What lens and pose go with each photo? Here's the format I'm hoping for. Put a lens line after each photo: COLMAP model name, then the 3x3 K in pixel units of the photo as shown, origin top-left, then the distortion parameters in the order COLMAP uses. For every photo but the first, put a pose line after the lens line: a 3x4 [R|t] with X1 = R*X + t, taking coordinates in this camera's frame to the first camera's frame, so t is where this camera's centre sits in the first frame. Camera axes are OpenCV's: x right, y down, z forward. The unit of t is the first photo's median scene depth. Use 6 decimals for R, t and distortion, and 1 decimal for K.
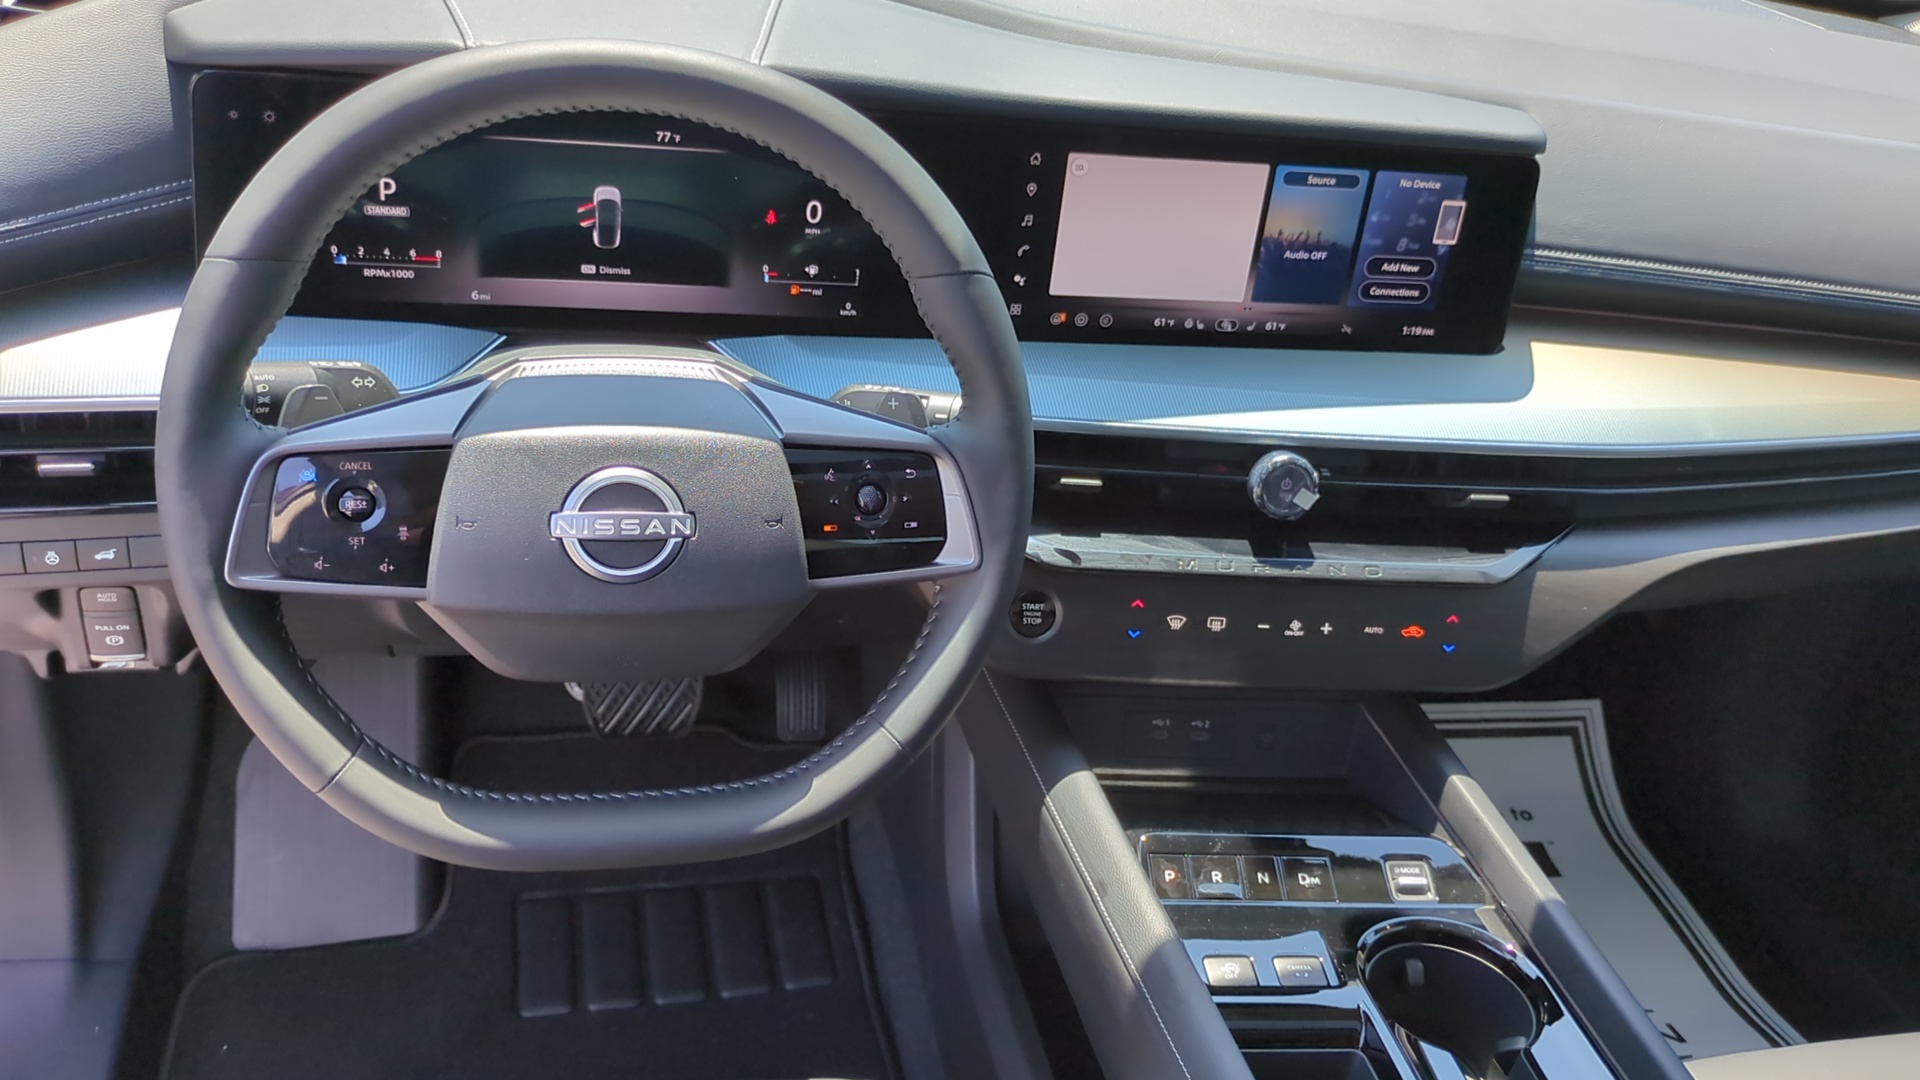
lens RADIAL K [[1637.4, 0, 960.0], [0, 1637.4, 540.0], [0, 0, 1]] dist [0.032934, -0.011394]
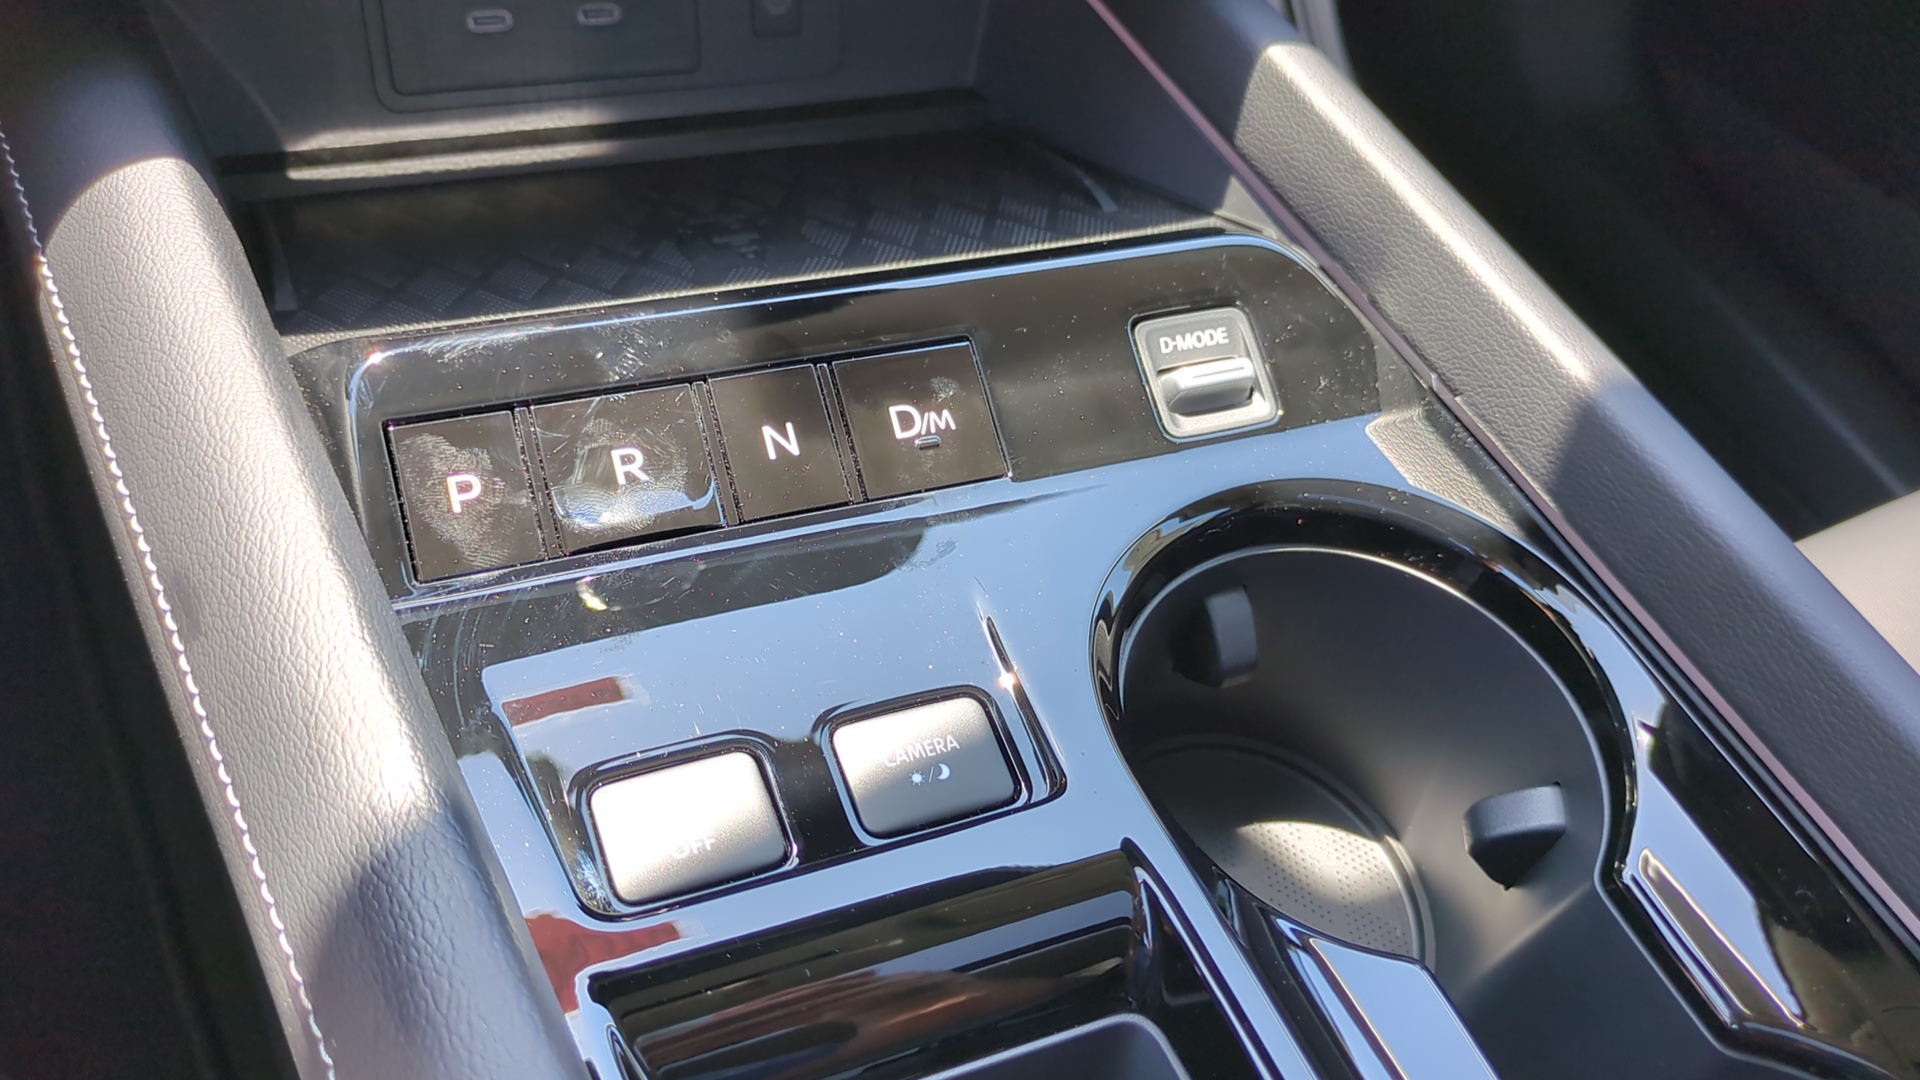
lens RADIAL K [[1616.8, 0, 960.0], [0, 1616.8, 540.0], [0, 0, 1]] dist [0.003023, -0.004693]
pose [[0.962322, -0.166239, 0.215174, 0.143562], [0.068484, 0.914011, 0.399867, 0.099349], [-0.263145, -0.370065, 0.890958, 0.687835]]
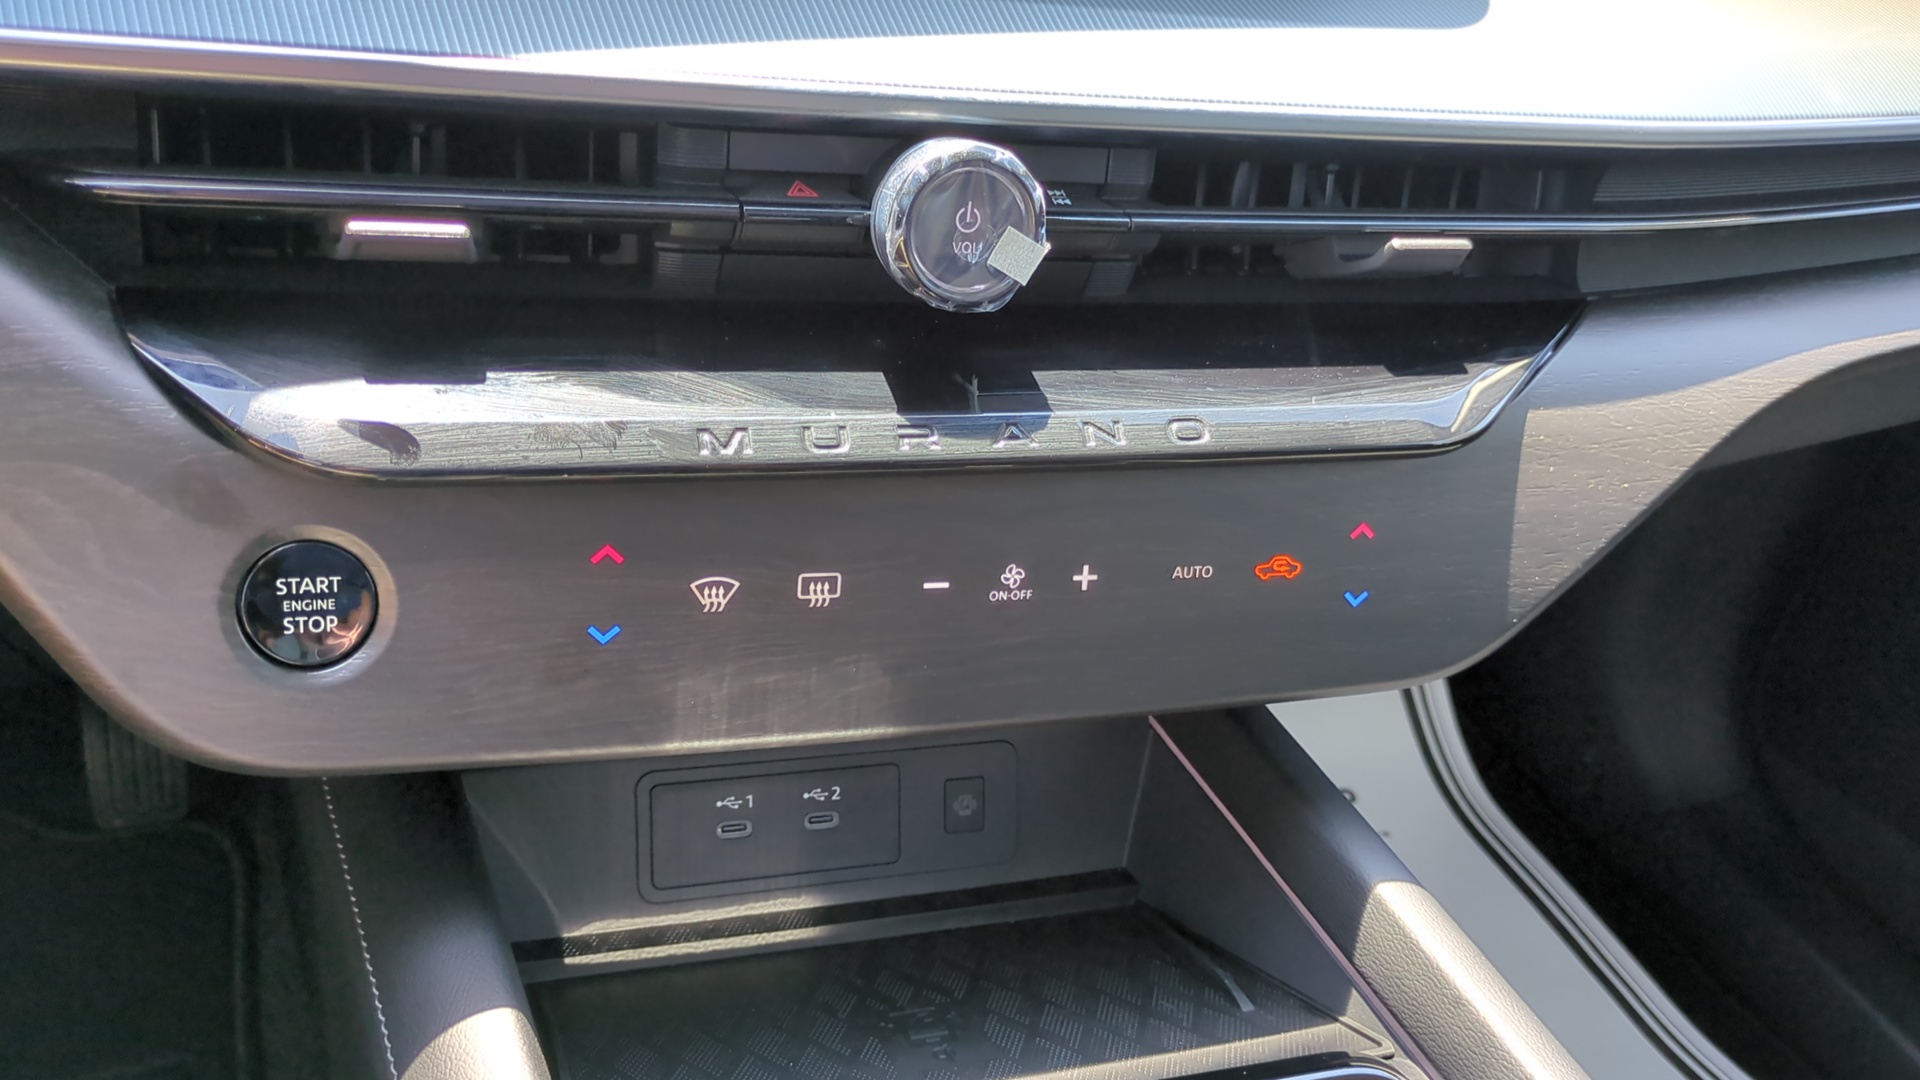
lens RADIAL K [[1637.4, 0, 960.0], [0, 1637.4, 540.0], [0, 0, 1]] dist [0.032934, -0.011394]
pose [[0.981473, -0.074344, 0.176591, 0.124210], [0.064557, 0.996076, 0.060547, 0.018075], [-0.180399, -0.048025, 0.982420, 0.621367]]
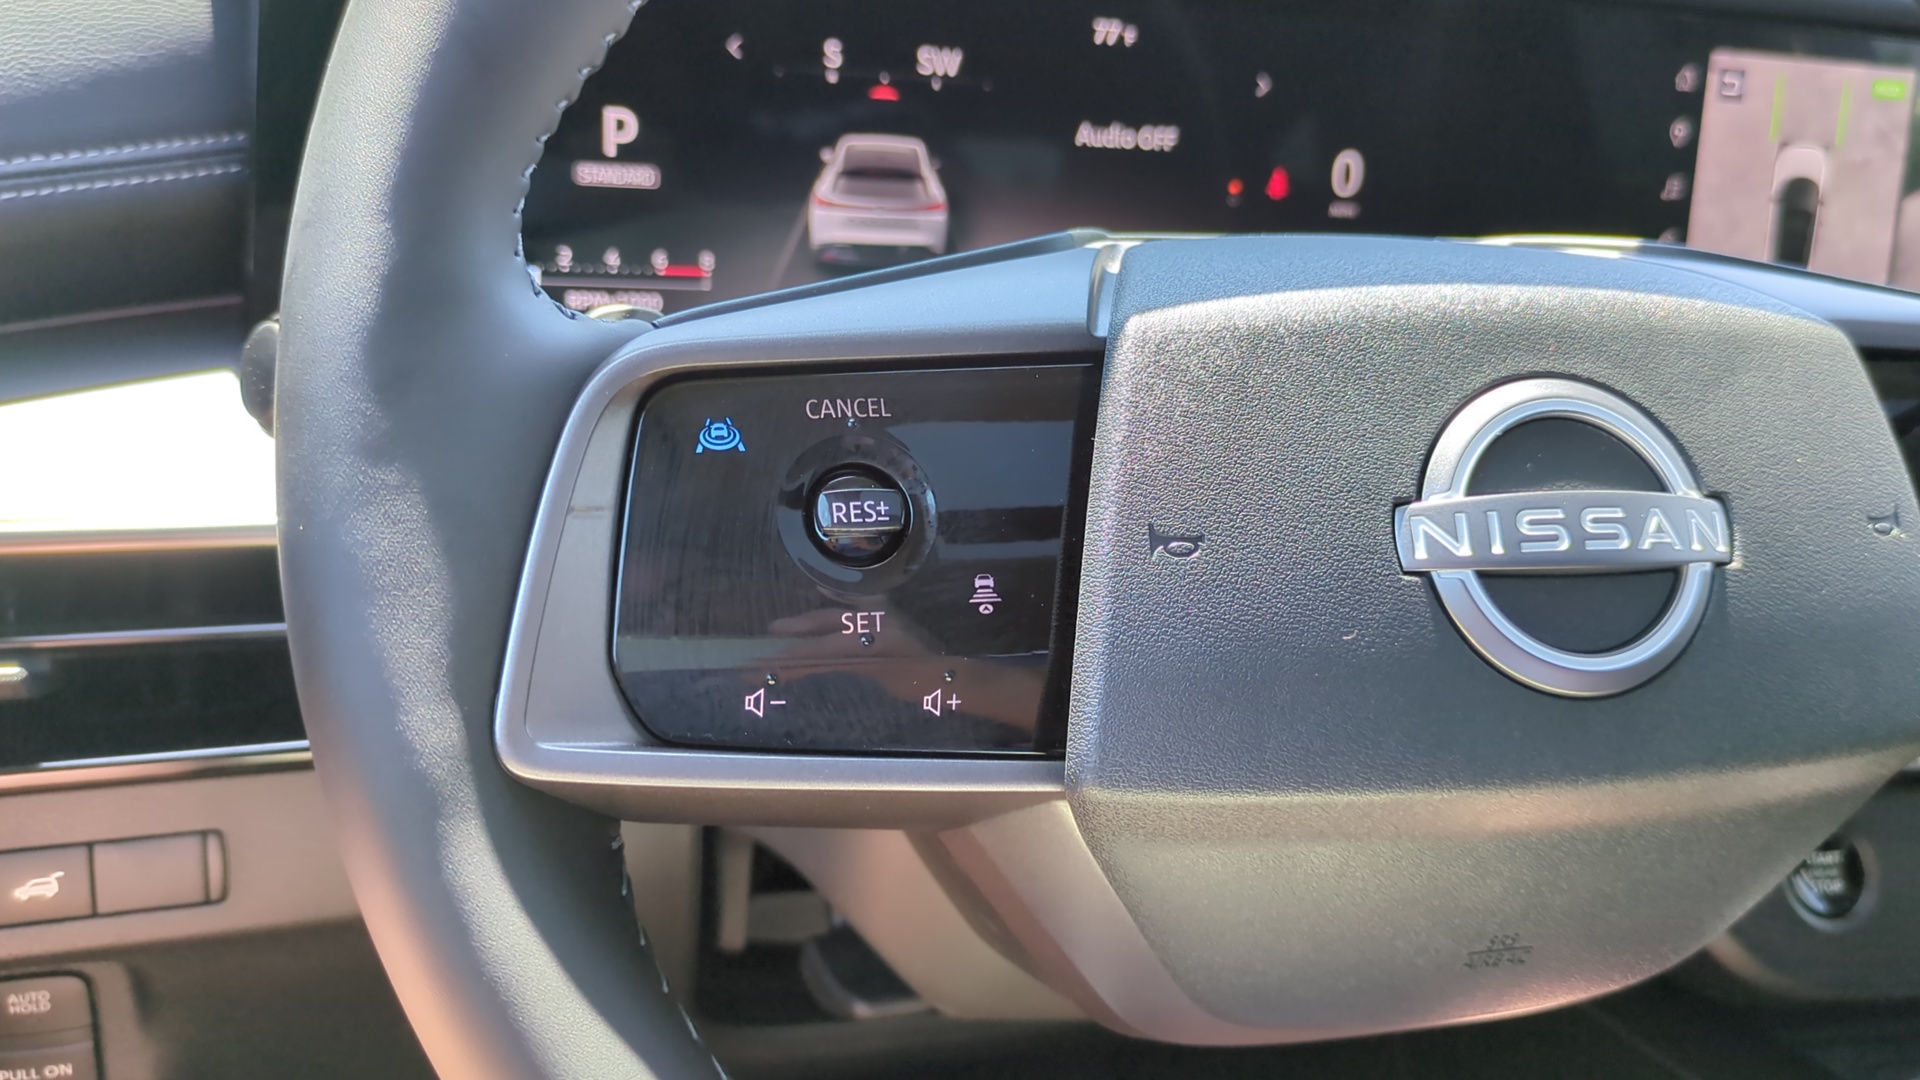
lens RADIAL K [[1637.4, 0, 960.0], [0, 1637.4, 540.0], [0, 0, 1]] dist [0.032934, -0.011394]
pose [[0.994043, -0.083555, 0.069976, -0.260430], [0.098682, 0.962558, -0.252475, 0.050251], [-0.046260, 0.257876, 0.965070, 0.472376]]
